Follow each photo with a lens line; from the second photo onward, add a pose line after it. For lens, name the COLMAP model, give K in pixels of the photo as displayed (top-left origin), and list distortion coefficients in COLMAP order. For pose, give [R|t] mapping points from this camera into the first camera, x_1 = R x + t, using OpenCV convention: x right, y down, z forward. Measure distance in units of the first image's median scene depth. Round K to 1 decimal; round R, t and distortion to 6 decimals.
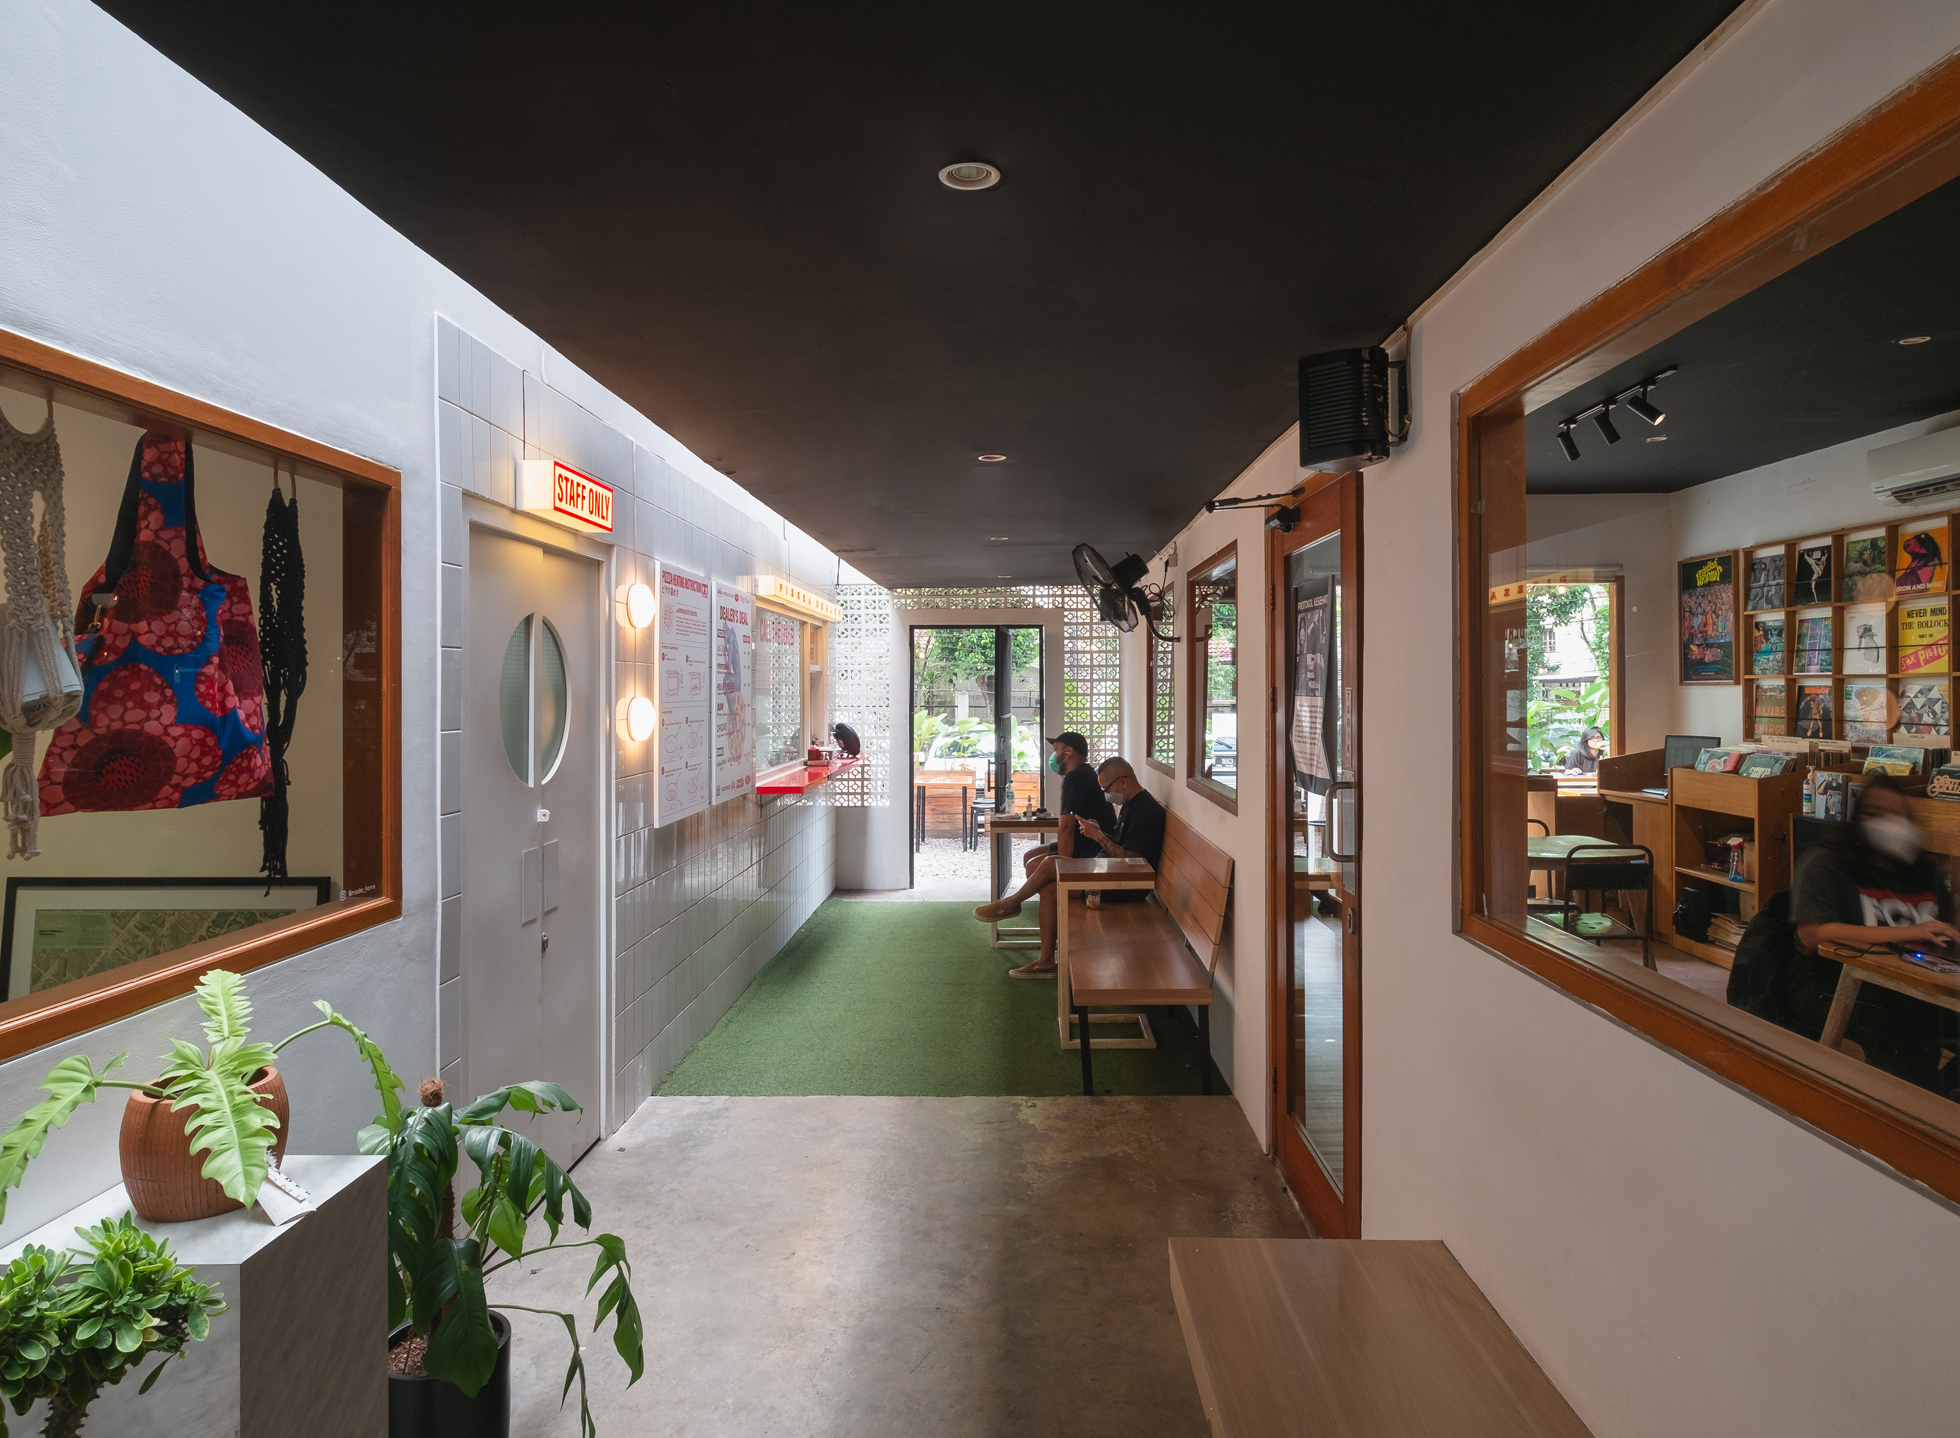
lens RADIAL K [[1086.8, 0, 981.6], [0, 1086.8, 699.8], [0, 0, 1]] dist [0.000240, 0.000193]
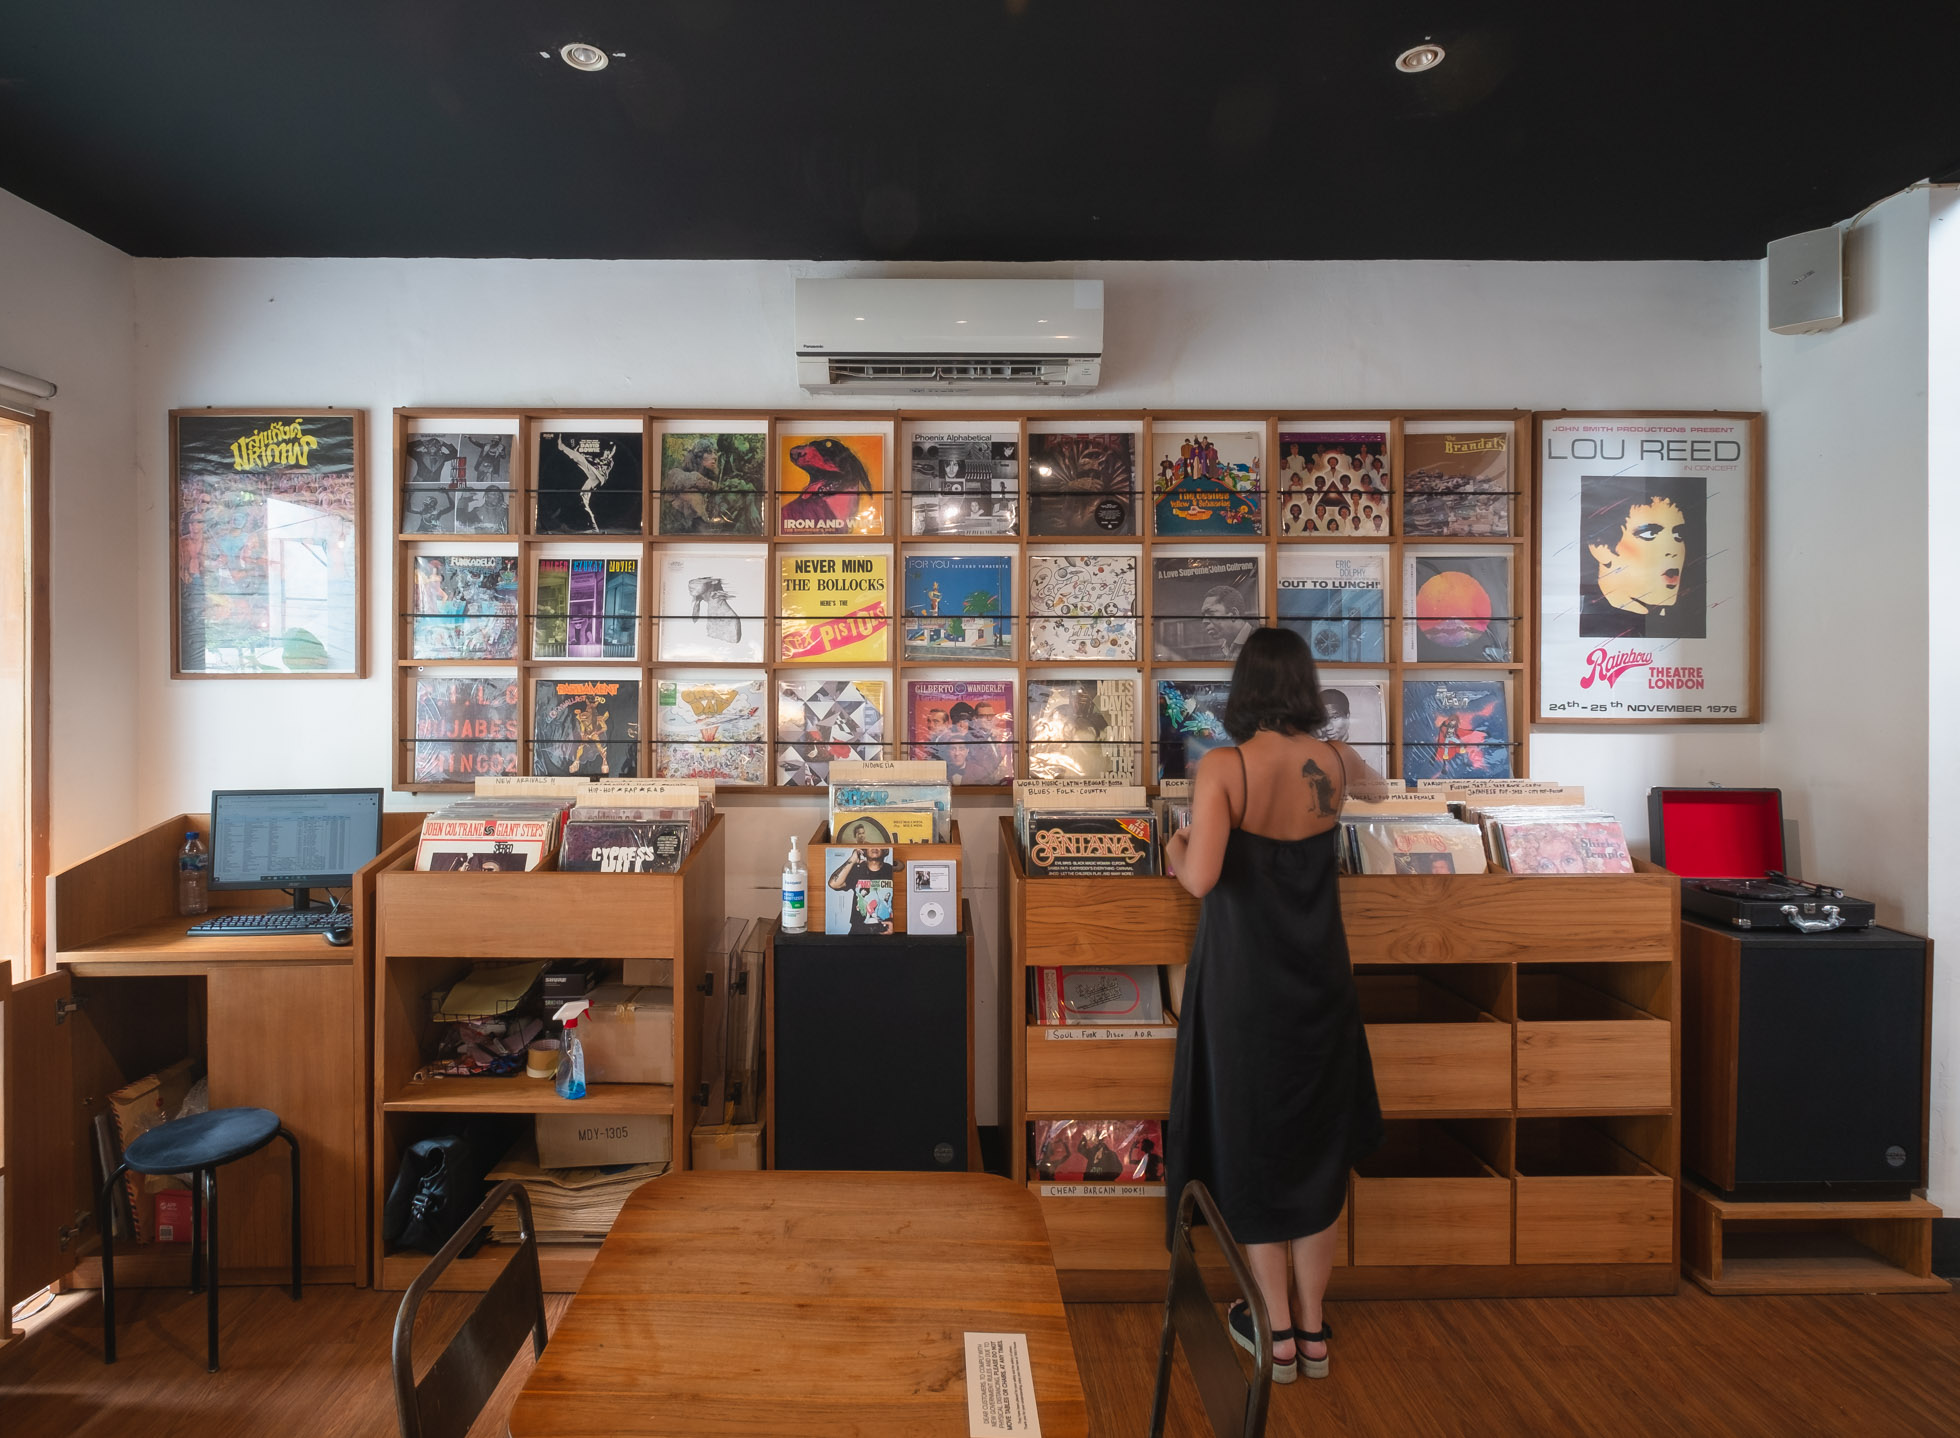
lens RADIAL K [[1006.7, 0, 941.1], [0, 1006.7, 674.8], [0, 0, 1]] dist [0.005490, 0.000788]
pose [[-0.031702, 0.007278, 0.999471, 0.261753], [0.009134, 0.999934, -0.006992, -0.011577], [-0.999456, 0.008907, -0.031766, 0.888095]]
